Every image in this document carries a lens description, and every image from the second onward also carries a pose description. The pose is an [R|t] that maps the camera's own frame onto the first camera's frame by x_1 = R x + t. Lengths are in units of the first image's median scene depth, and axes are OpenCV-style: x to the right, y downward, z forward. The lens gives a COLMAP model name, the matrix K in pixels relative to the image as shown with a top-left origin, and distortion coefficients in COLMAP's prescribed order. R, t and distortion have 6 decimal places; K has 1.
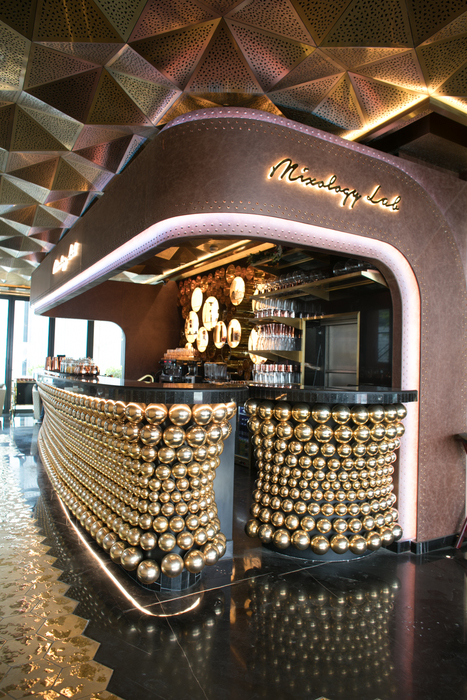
lens RADIAL K [[476.3, 0, 233.5], [0, 476.3, 361.3], [0, 0, 1]] dist [-0.022497, 0.003815]
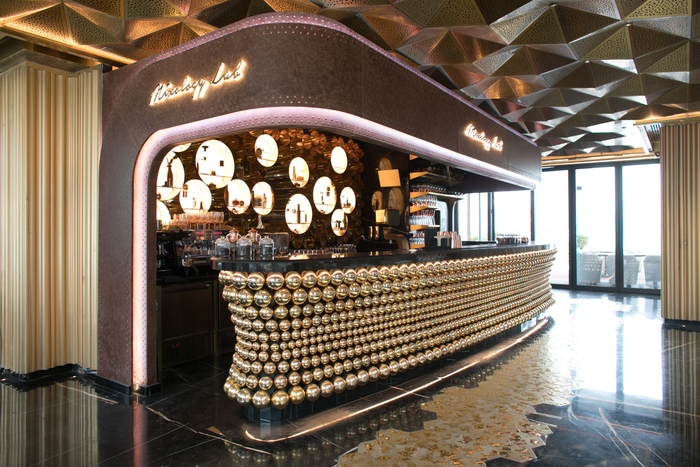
lens RADIAL K [[476.3, 0, 350.0], [0, 476.3, 233.5], [0, 0, 1]] dist [-0.022497, 0.003815]
pose [[-0.406758, -0.019612, 0.913326, -0.769087], [-0.008346, 0.999808, 0.017752, -0.010489], [-0.913498, -0.000402, -0.406843, 1.086787]]
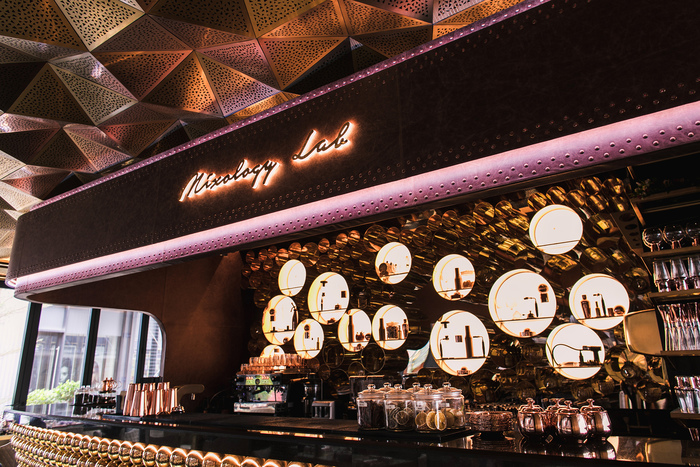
lens RADIAL K [[500.5, 0, 350.9], [0, 500.5, 219.7], [0, 0, 1]] dist [0.005712, 0.002222]
pose [[0.914406, 0.076448, 0.397514, -0.298736], [0.038789, 0.960939, -0.274028, -0.012891], [-0.402936, 0.265992, 0.875723, 0.343681]]
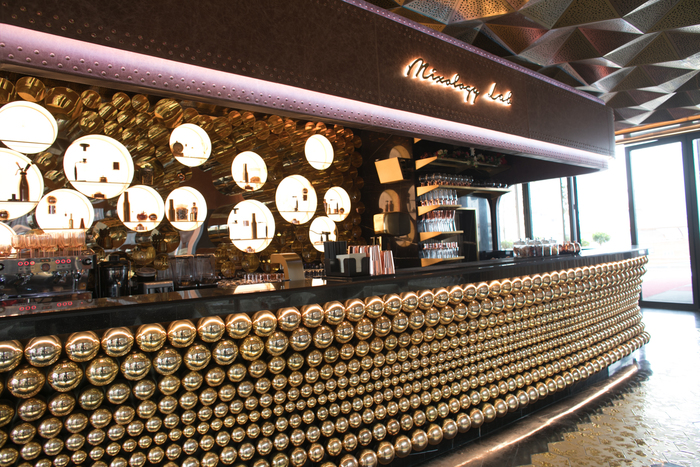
lens RADIAL K [[476.3, 0, 350.0], [0, 476.3, 233.5], [0, 0, 1]] dist [-0.022497, 0.003815]
pose [[-0.172856, 0.012951, 0.984862, -0.607017], [0.043147, 0.999053, -0.005564, -0.010667], [-0.984002, 0.041532, -0.173252, 0.805310]]
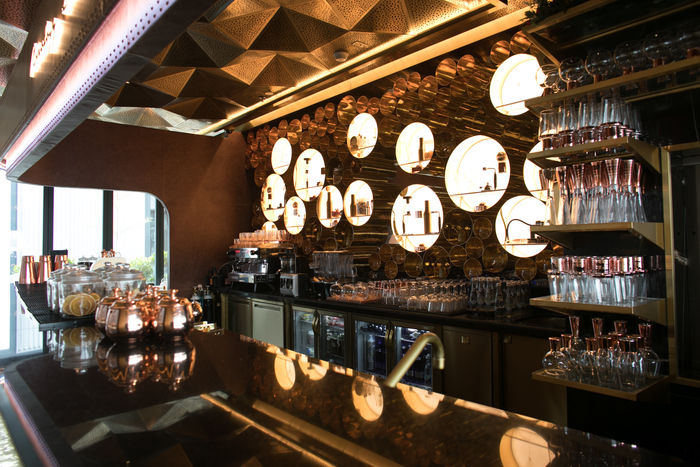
lens RADIAL K [[476.3, 0, 350.0], [0, 476.3, 233.5], [0, 0, 1]] dist [-0.022497, 0.003815]
pose [[0.980873, -0.034077, 0.191644, -0.118678], [0.037417, 0.999204, -0.013832, -0.009247], [-0.191021, 0.020739, 0.981367, 0.346098]]
